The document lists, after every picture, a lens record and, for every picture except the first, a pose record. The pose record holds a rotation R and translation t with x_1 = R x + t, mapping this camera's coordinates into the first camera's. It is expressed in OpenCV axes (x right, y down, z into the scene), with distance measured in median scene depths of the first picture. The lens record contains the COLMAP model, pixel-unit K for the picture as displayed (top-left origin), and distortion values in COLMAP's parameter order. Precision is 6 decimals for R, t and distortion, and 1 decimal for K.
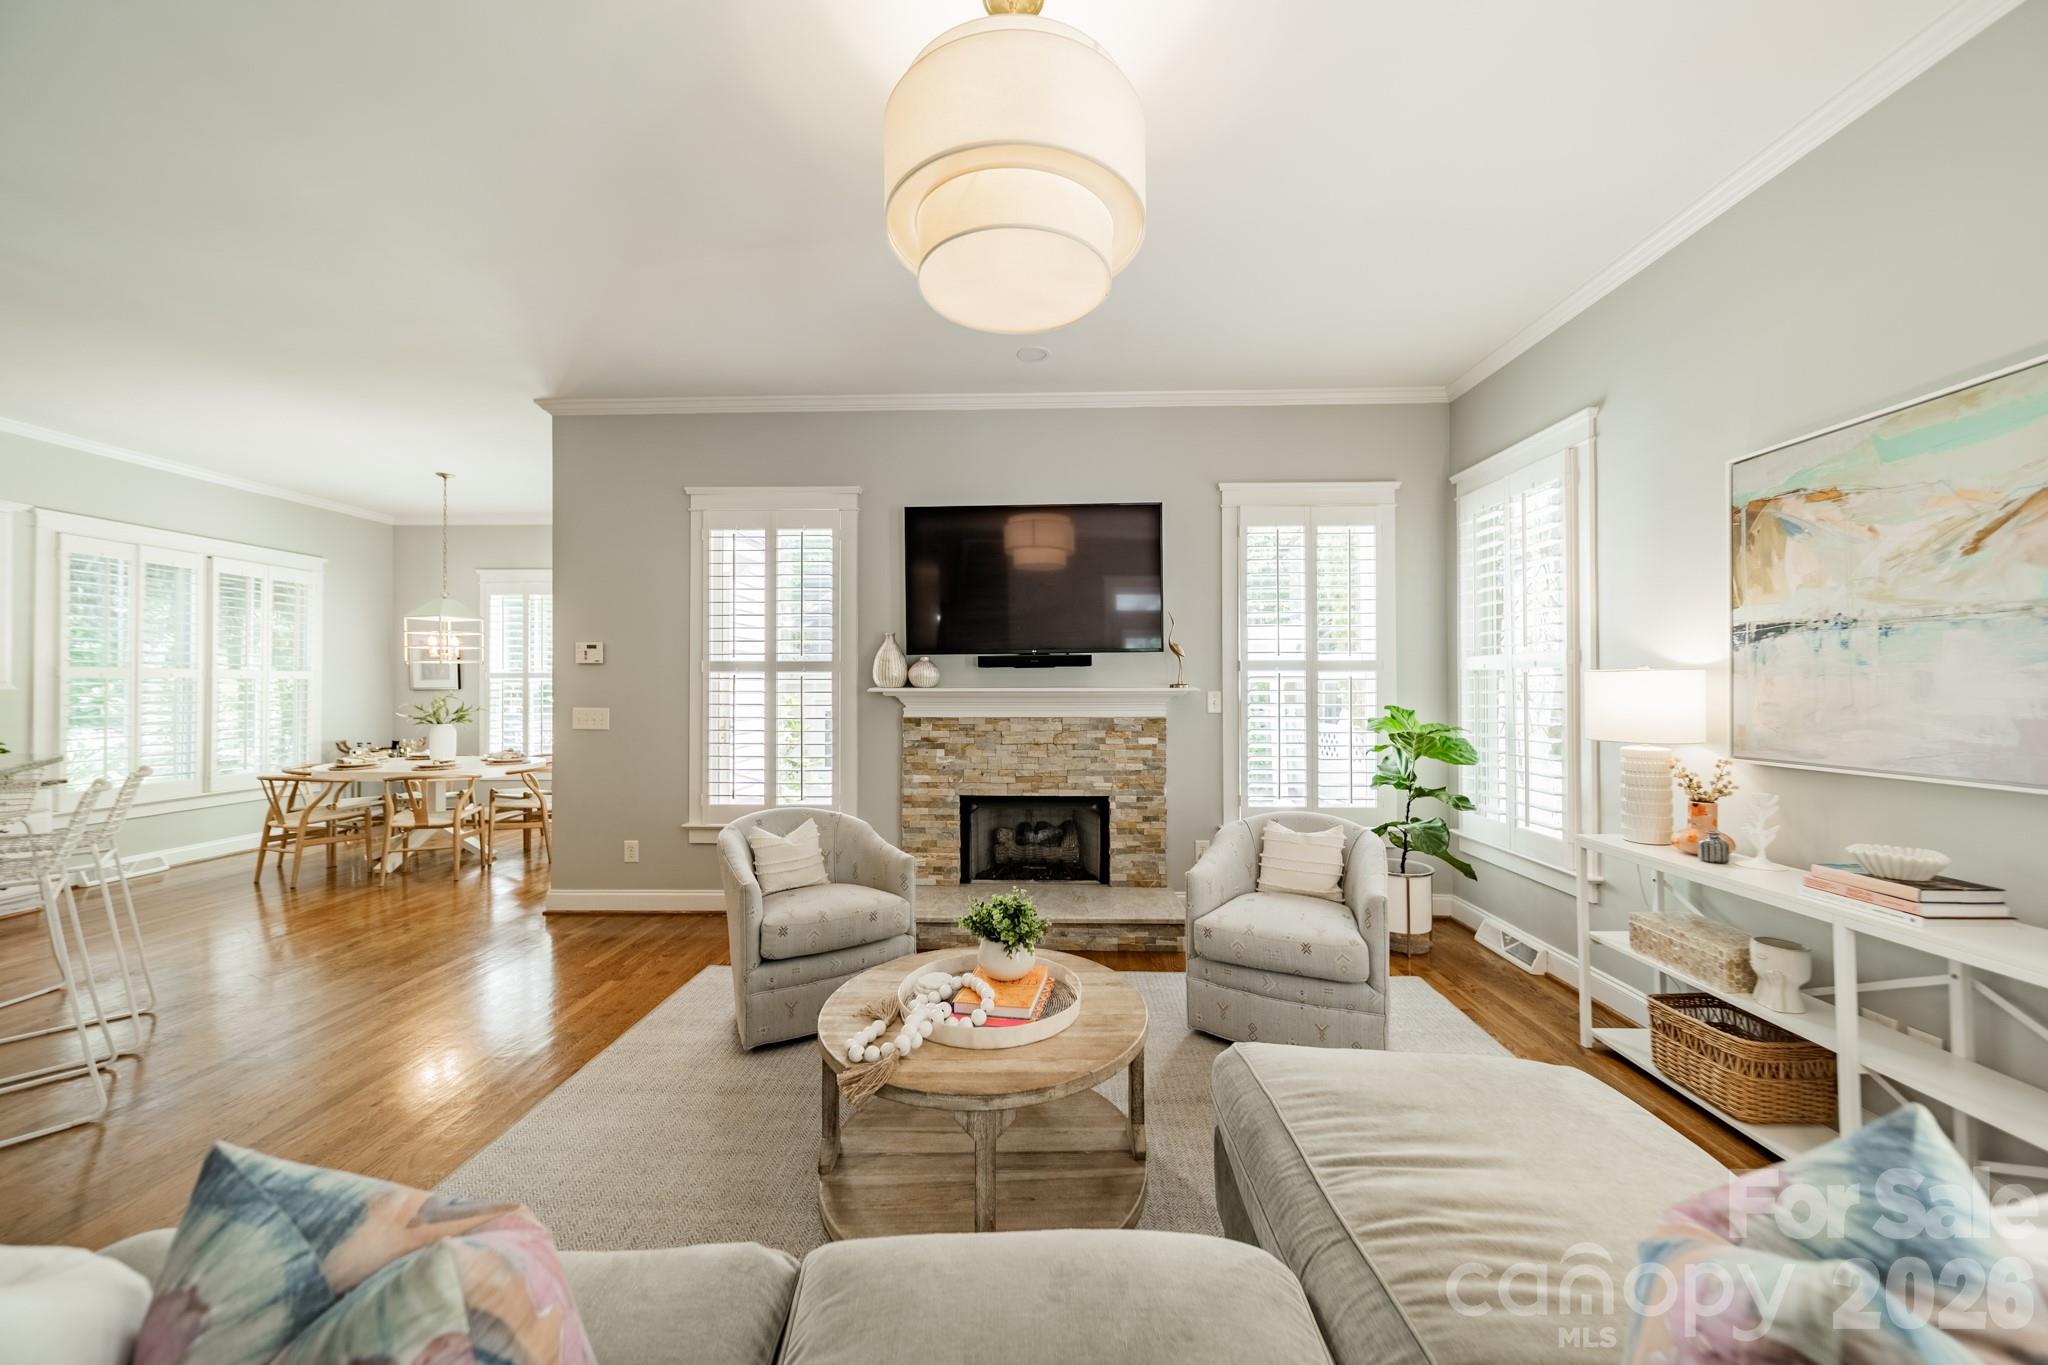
lens RADIAL K [[731.0, 0, 1028.6], [0, 731.0, 682.2], [0, 0, 1]] dist [0.007510, 0.000451]
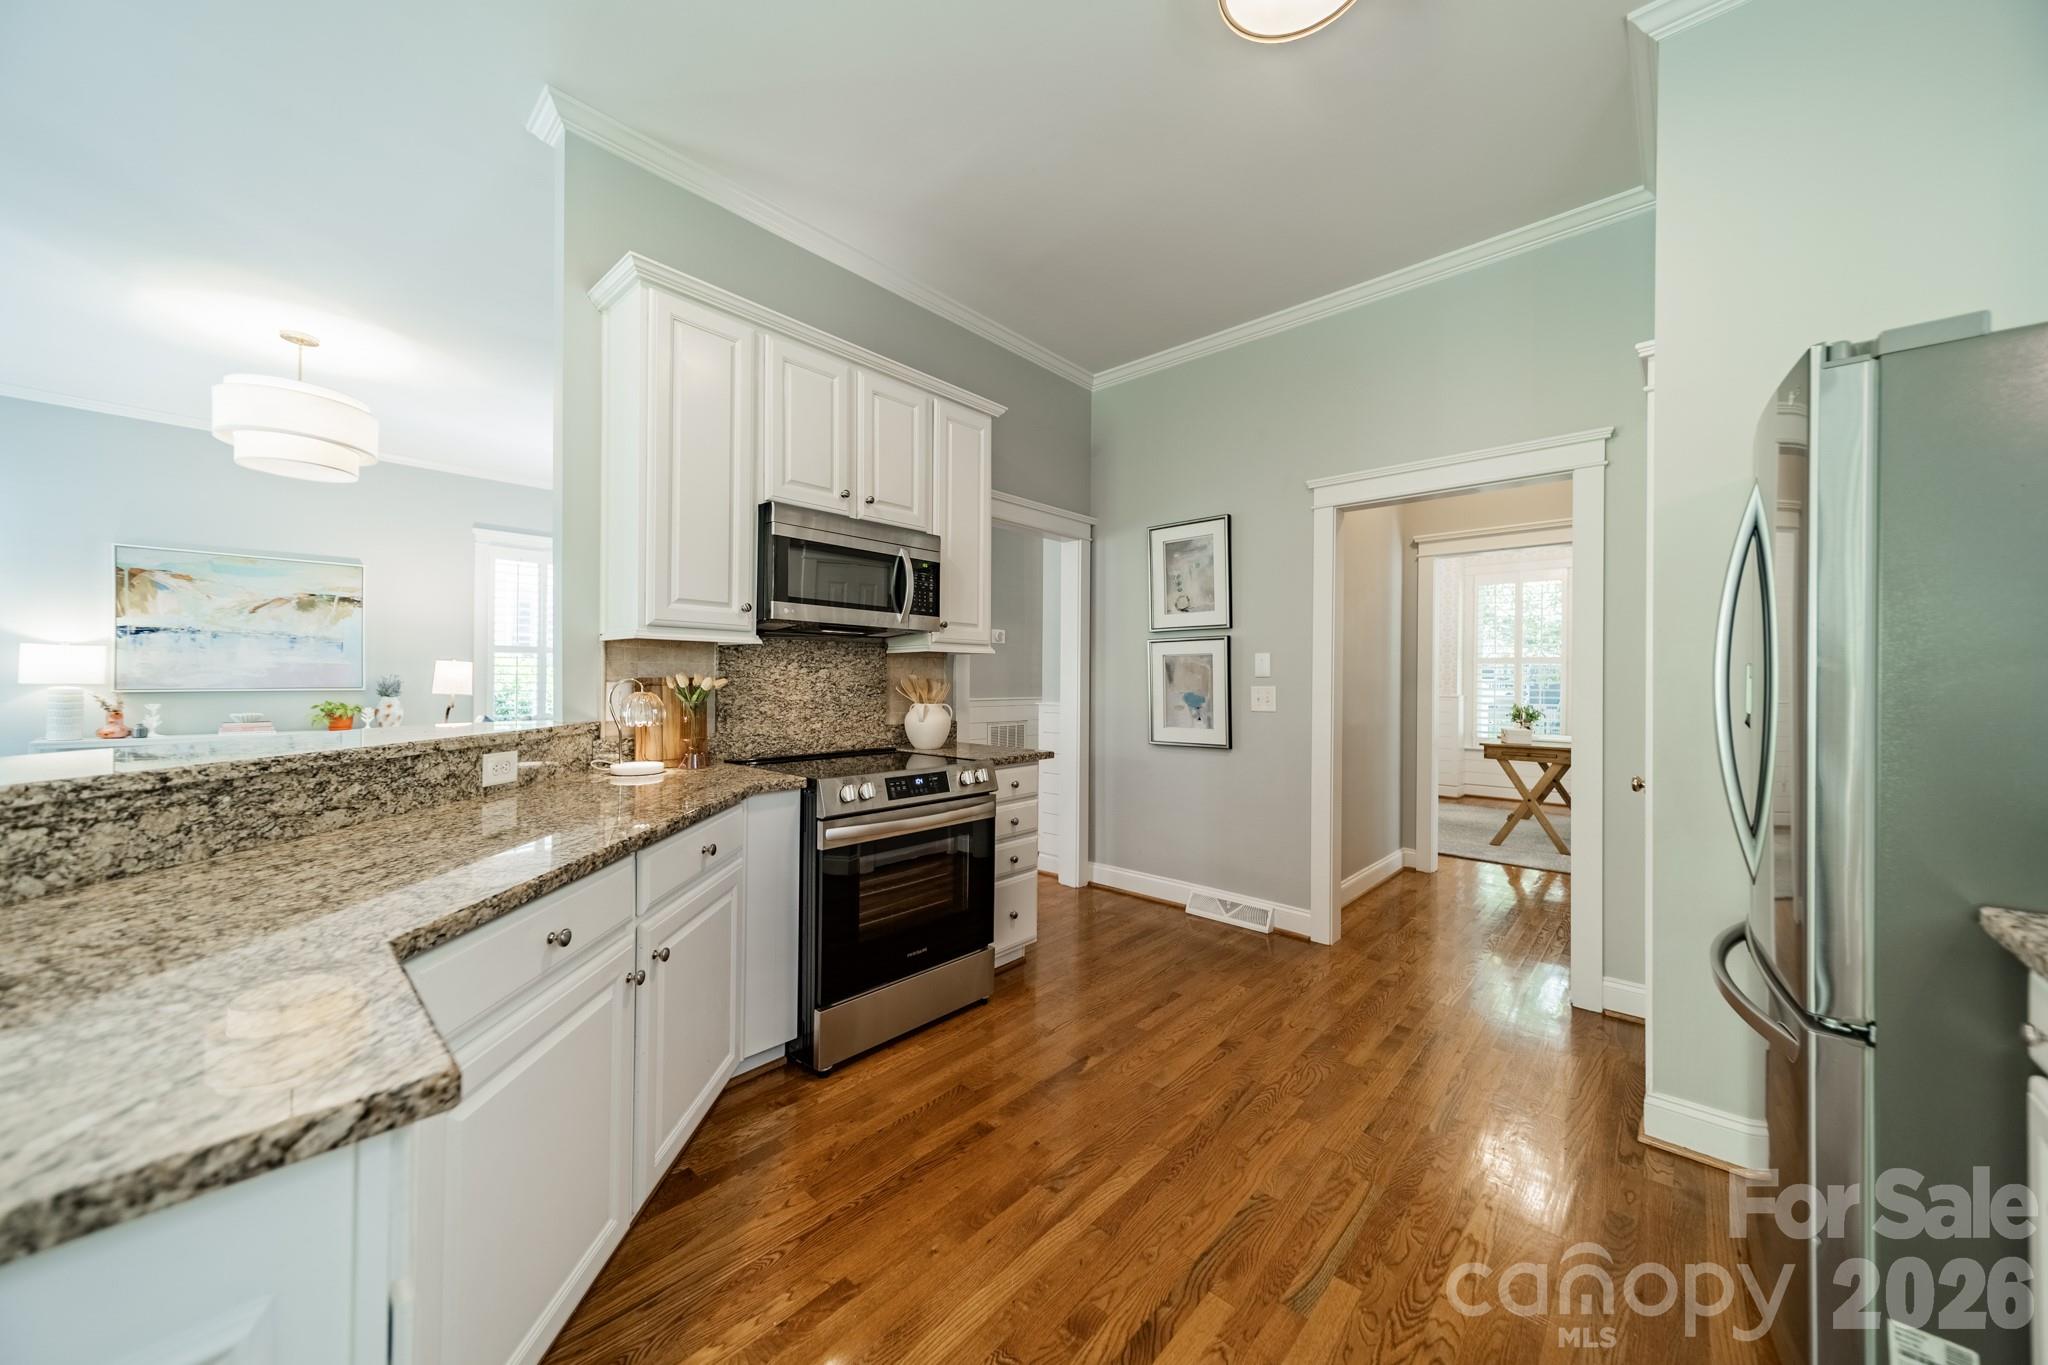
lens RADIAL K [[731.0, 0, 1025.1], [0, 731.0, 677.5], [0, 0, 1]] dist [0.007510, 0.000451]
pose [[-0.761245, -0.002622, 0.648459, -1.351724], [-0.008483, 0.999947, -0.005915, 0.034474], [-0.648409, -0.010004, -0.761226, 0.547347]]
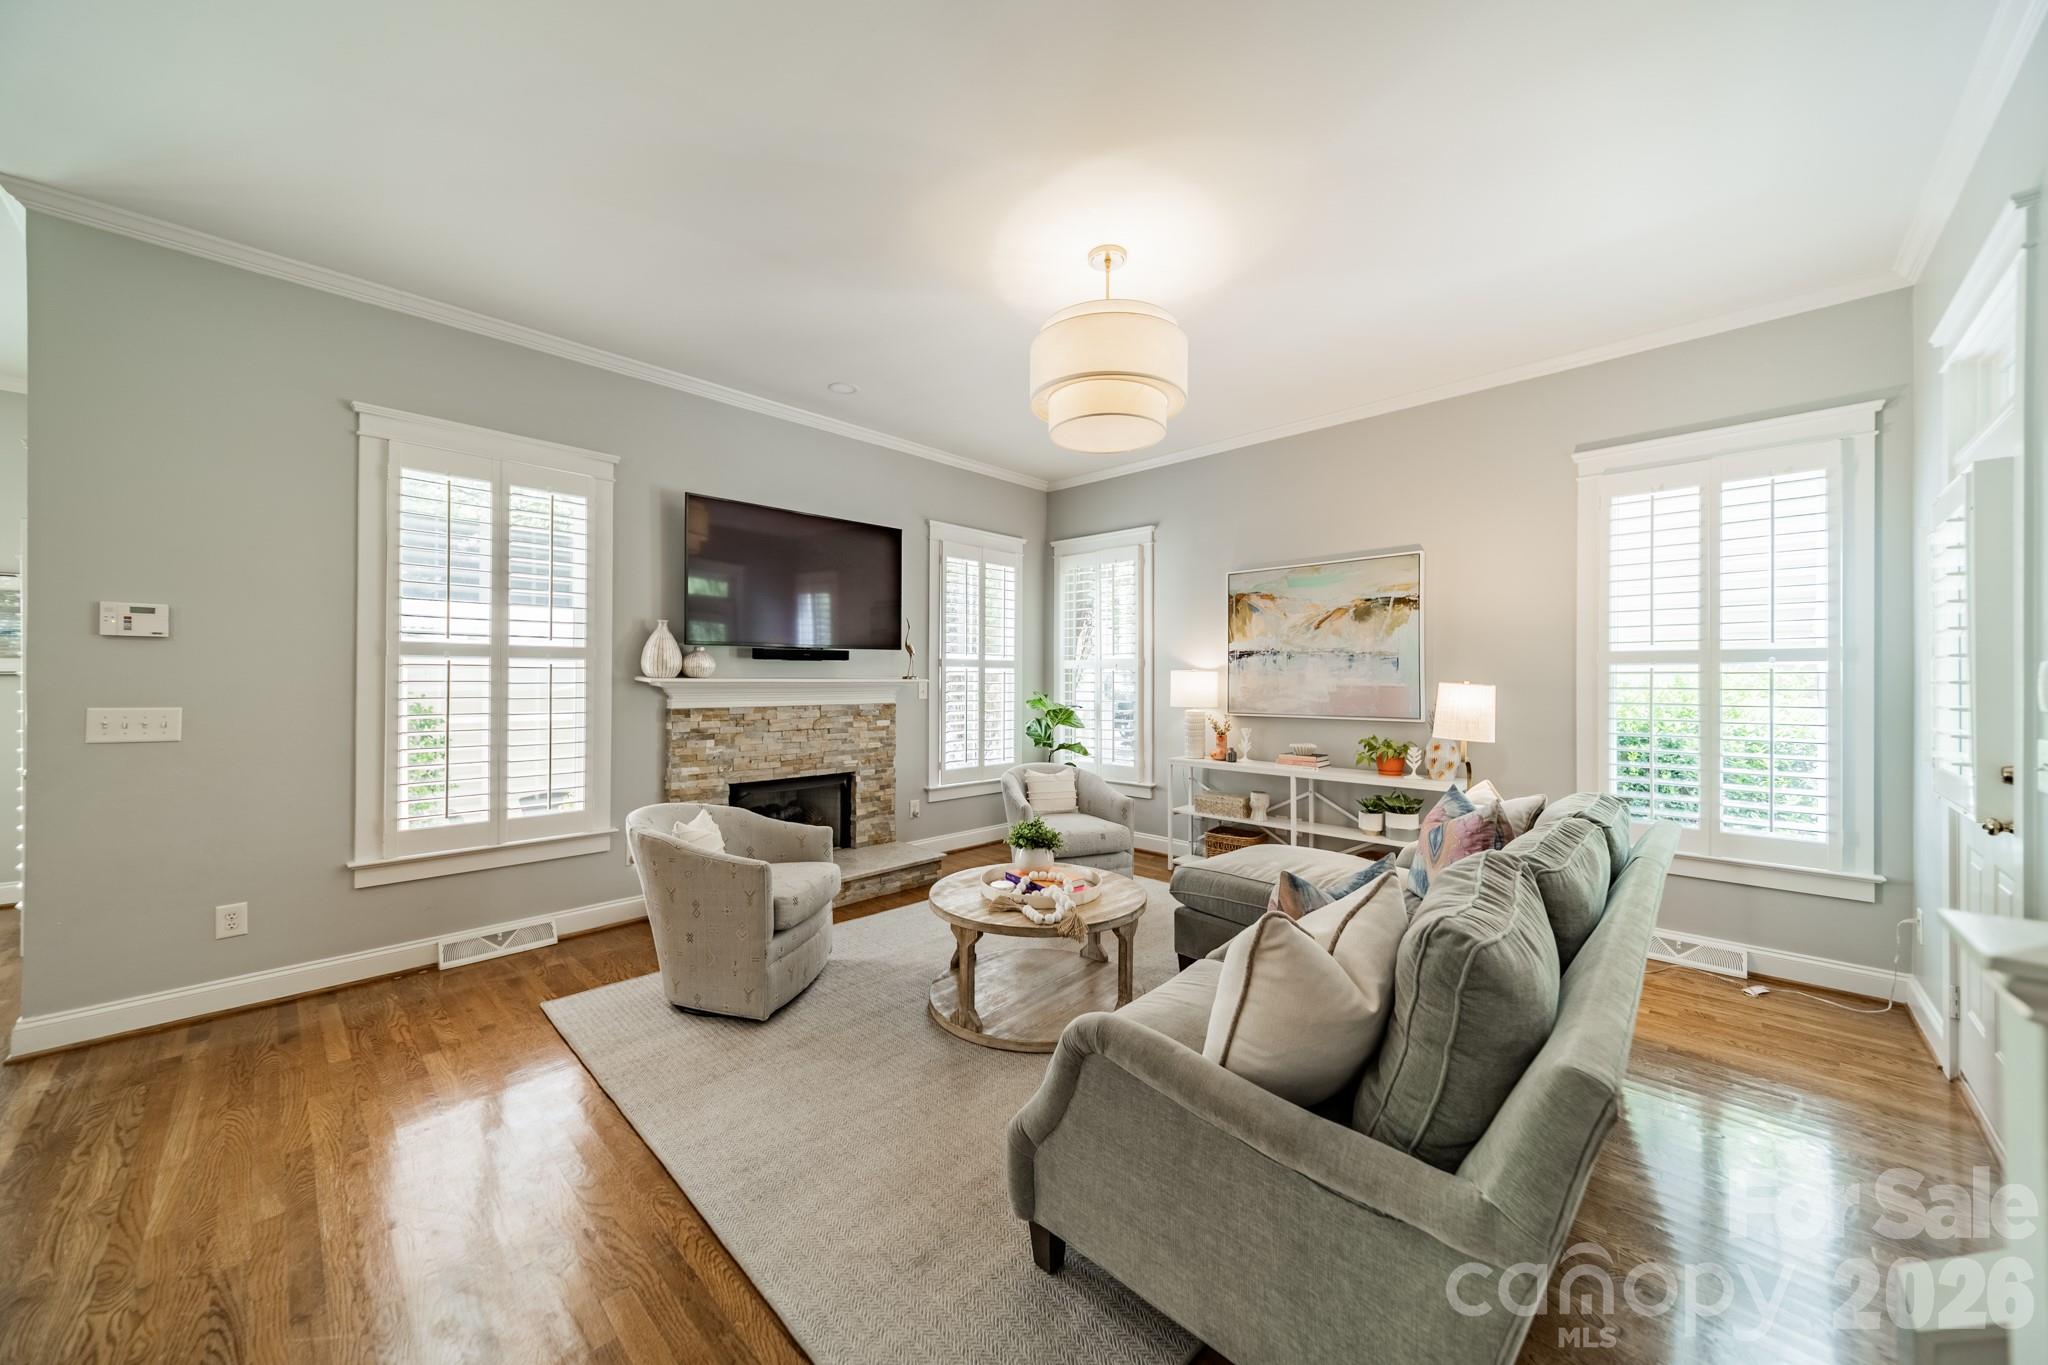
lens RADIAL K [[731.0, 0, 1027.7], [0, 731.0, 680.3], [0, 0, 1]] dist [0.007510, 0.000451]
pose [[0.669239, 0.003002, 0.743041, -0.587768], [-0.008738, 0.999954, 0.003830, 0.002853], [-0.742996, -0.009055, 0.669235, 0.011915]]
